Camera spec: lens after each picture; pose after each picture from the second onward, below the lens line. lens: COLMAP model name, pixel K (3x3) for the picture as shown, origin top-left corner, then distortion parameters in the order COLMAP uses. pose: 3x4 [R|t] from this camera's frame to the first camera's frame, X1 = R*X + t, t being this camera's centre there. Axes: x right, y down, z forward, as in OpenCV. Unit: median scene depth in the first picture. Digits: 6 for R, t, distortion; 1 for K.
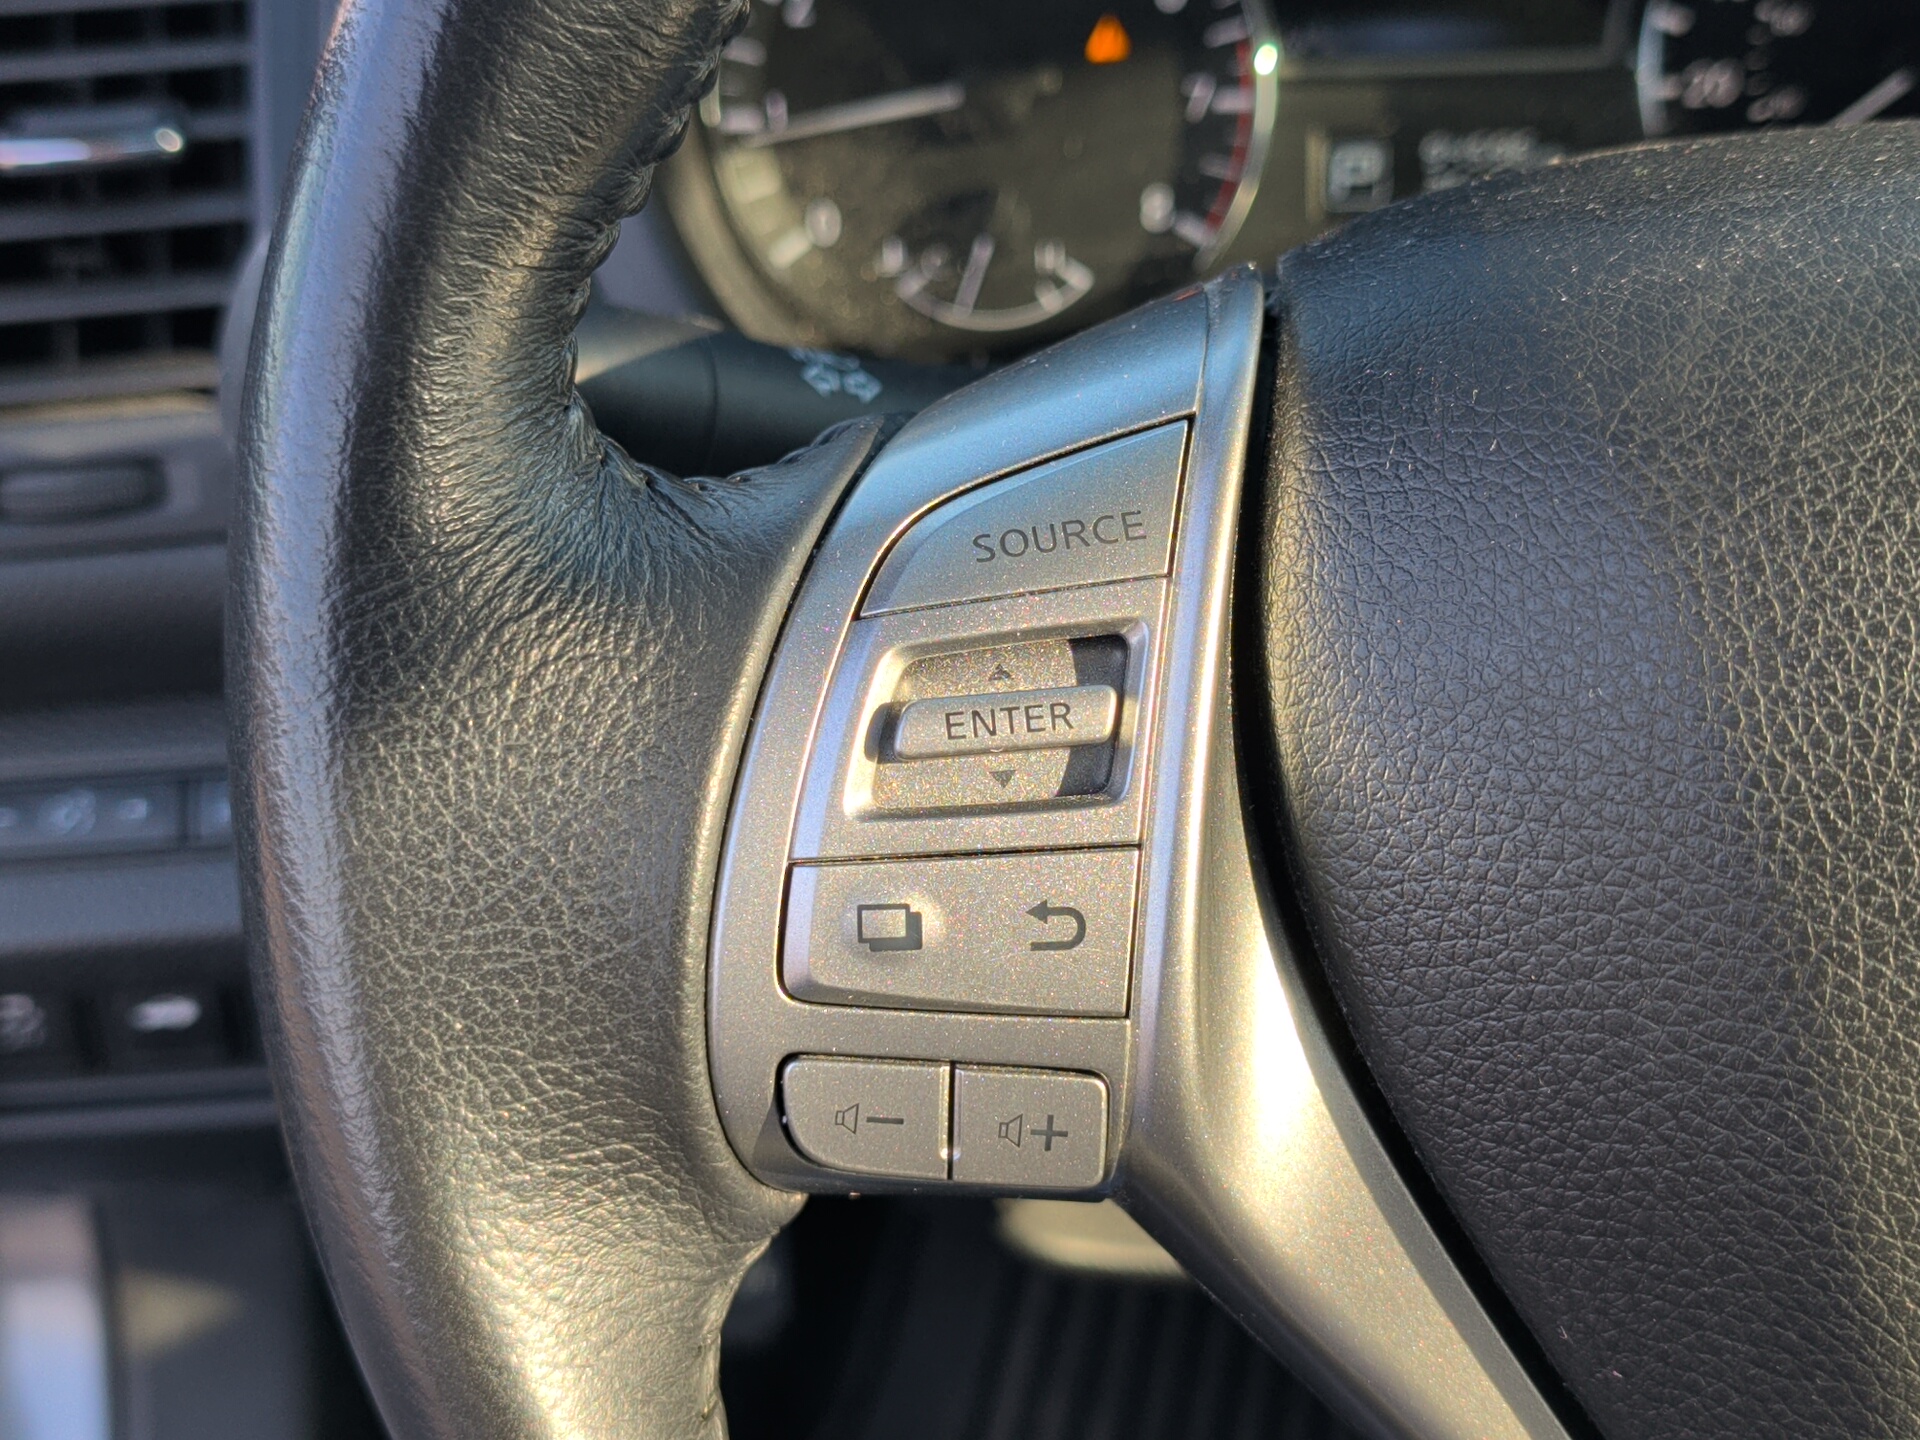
lens RADIAL K [[2657.4, 0, 960.0], [0, 2657.4, 720.0], [0, 0, 1]] dist [0.119594, -0.042016]
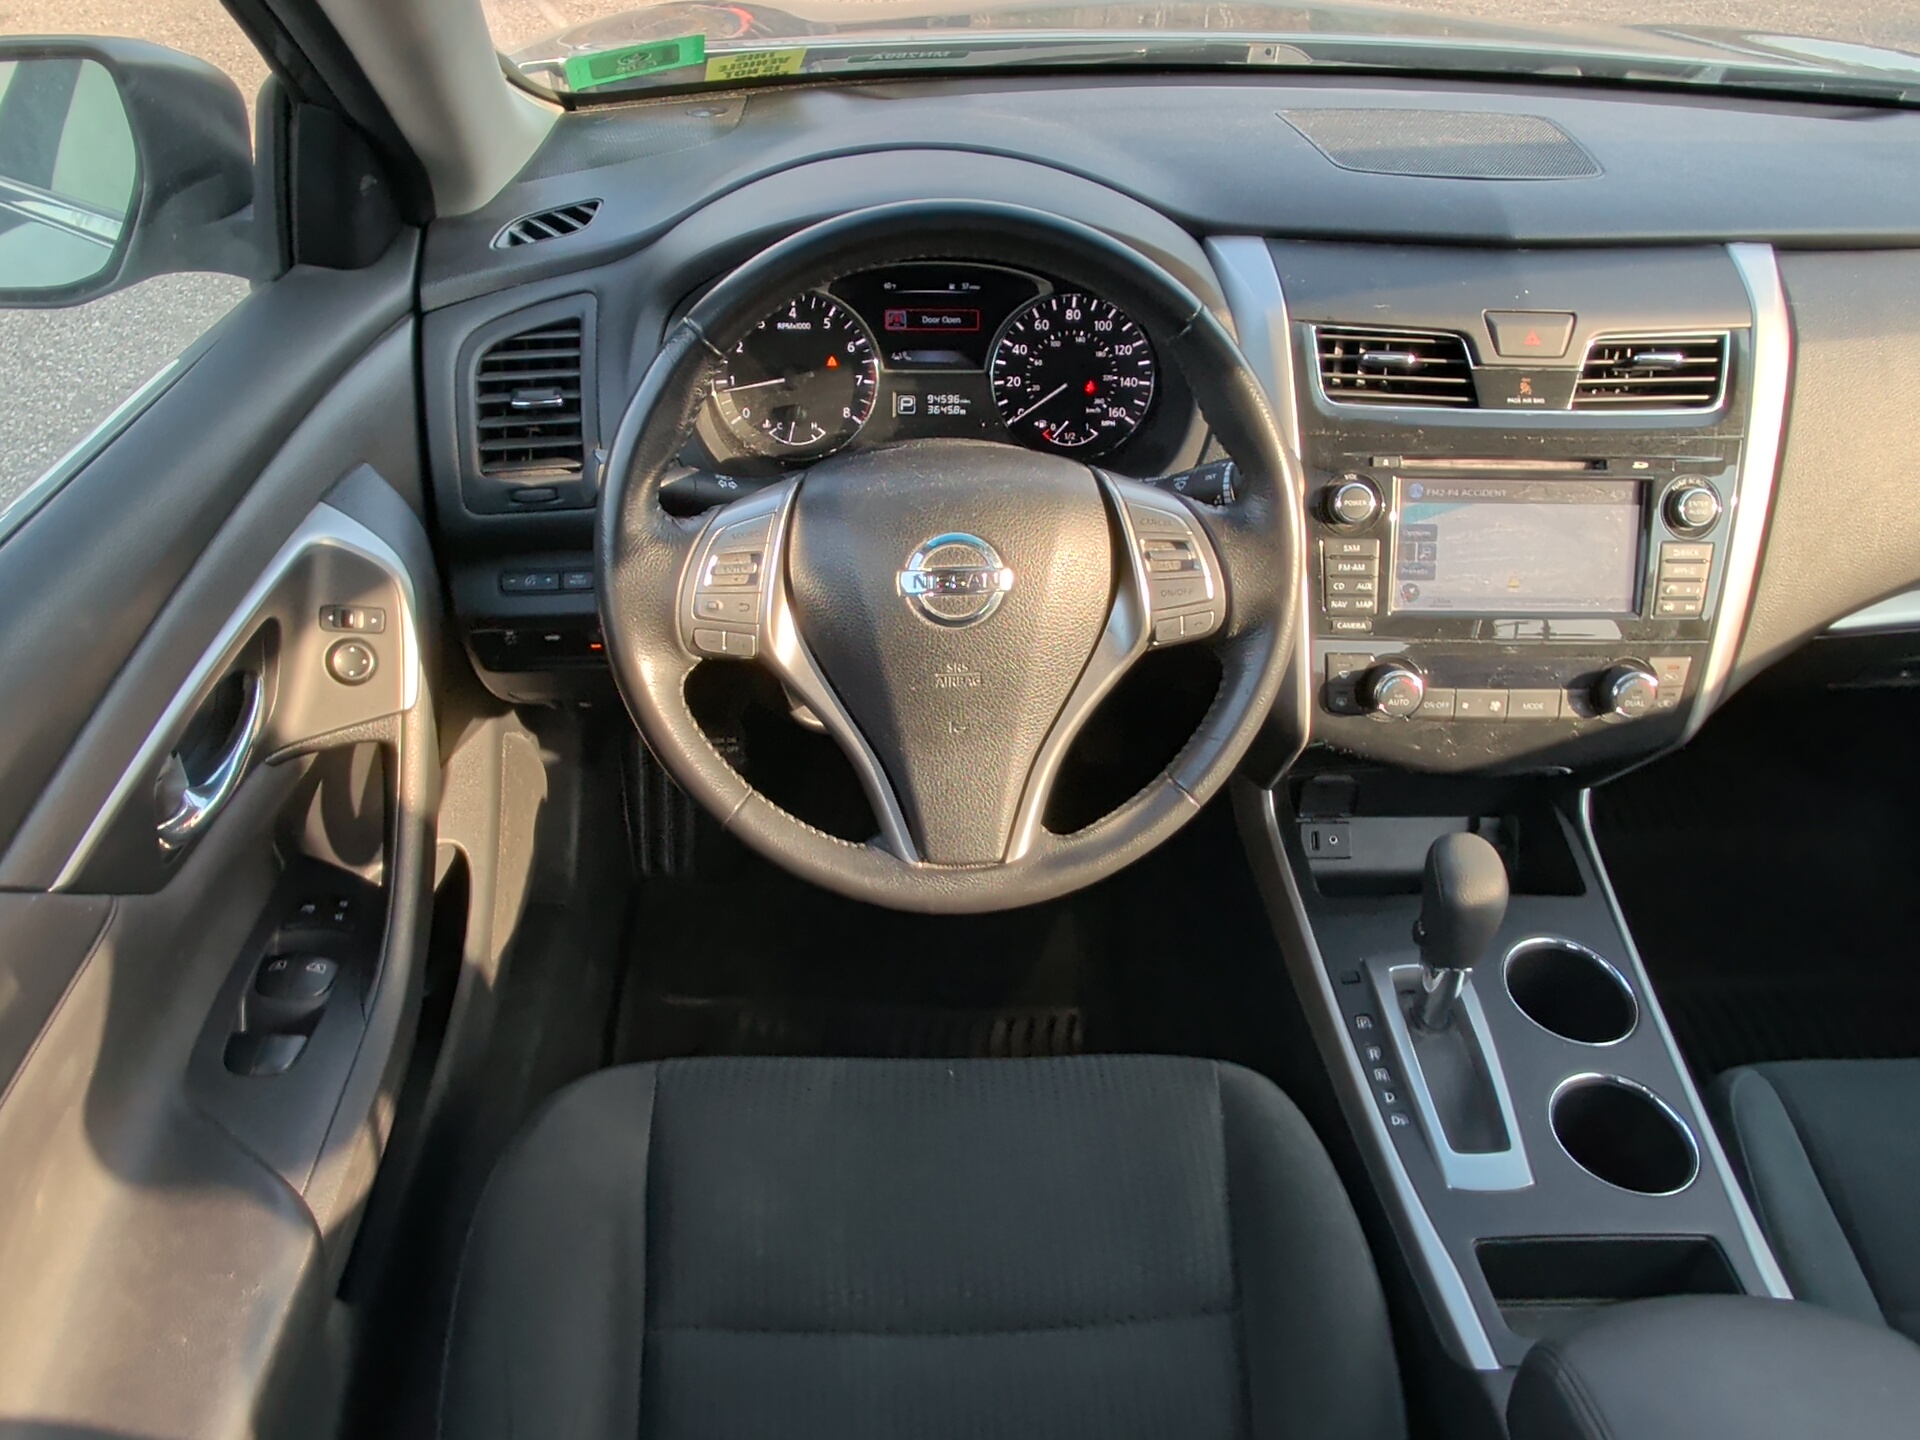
lens RADIAL K [[1485.9, 0, 956.7], [0, 1485.9, 751.9], [0, 0, 1]] dist [-0.002180, -0.006825]
pose [[0.998905, 0.037010, 0.028635, 0.236800], [-0.040550, 0.990018, 0.134981, -0.034760], [-0.023354, -0.135994, 0.990434, -1.245268]]
